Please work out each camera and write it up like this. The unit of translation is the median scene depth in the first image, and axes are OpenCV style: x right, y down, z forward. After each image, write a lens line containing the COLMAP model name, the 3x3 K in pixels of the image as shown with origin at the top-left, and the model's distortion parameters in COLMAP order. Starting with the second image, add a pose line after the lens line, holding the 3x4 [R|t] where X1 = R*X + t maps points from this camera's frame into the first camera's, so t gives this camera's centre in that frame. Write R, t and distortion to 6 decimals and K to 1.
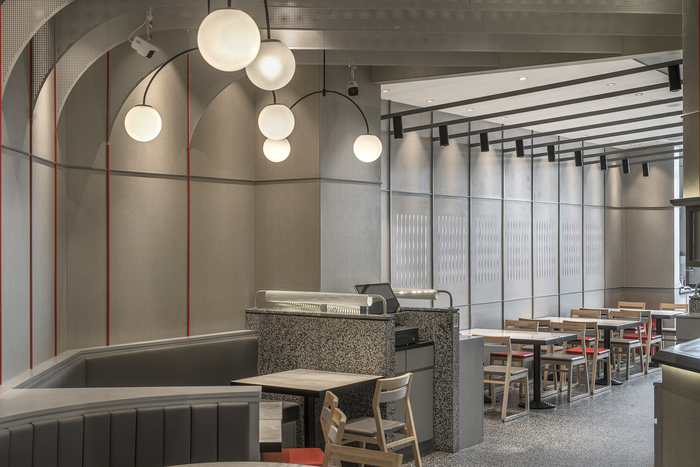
lens RADIAL K [[1004.1, 0, 349.1], [0, 1004.1, 230.2], [0, 0, 1]] dist [0.007957, 0.000000]
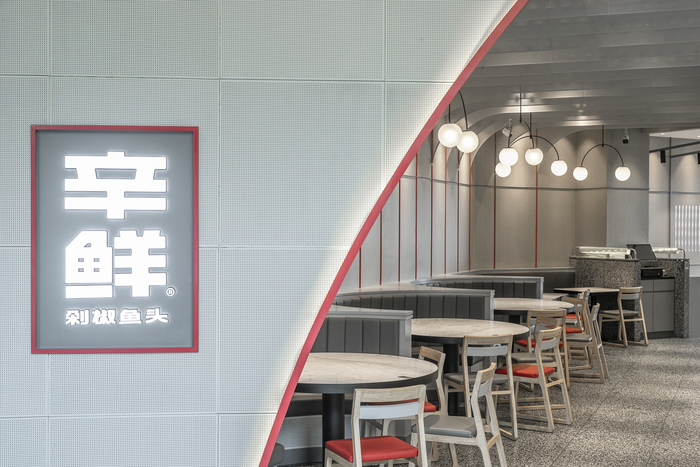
lens RADIAL K [[1004.1, 0, 349.5], [0, 1004.1, 231.5], [0, 0, 1]] dist [0.007957, 0.000000]
pose [[0.903836, 0.012049, -0.427709, 0.342140], [-0.004906, 0.999830, 0.017799, -0.000209], [0.427851, -0.013989, 0.903741, -0.920876]]
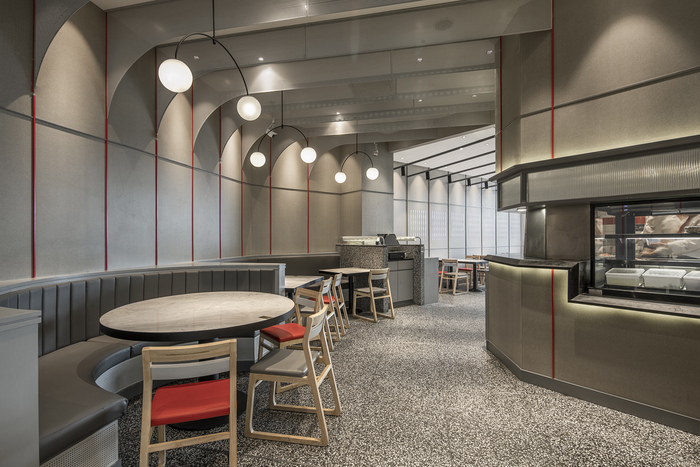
lens RADIAL K [[338.4, 0, 333.7], [0, 338.4, 242.0], [0, 0, 1]] dist [0.002890, 0.000185]
pose [[0.947941, 0.001659, -0.318442, 0.167329], [0.004931, 0.999790, 0.019886, 0.057918], [0.318408, -0.020421, 0.947734, 0.193708]]
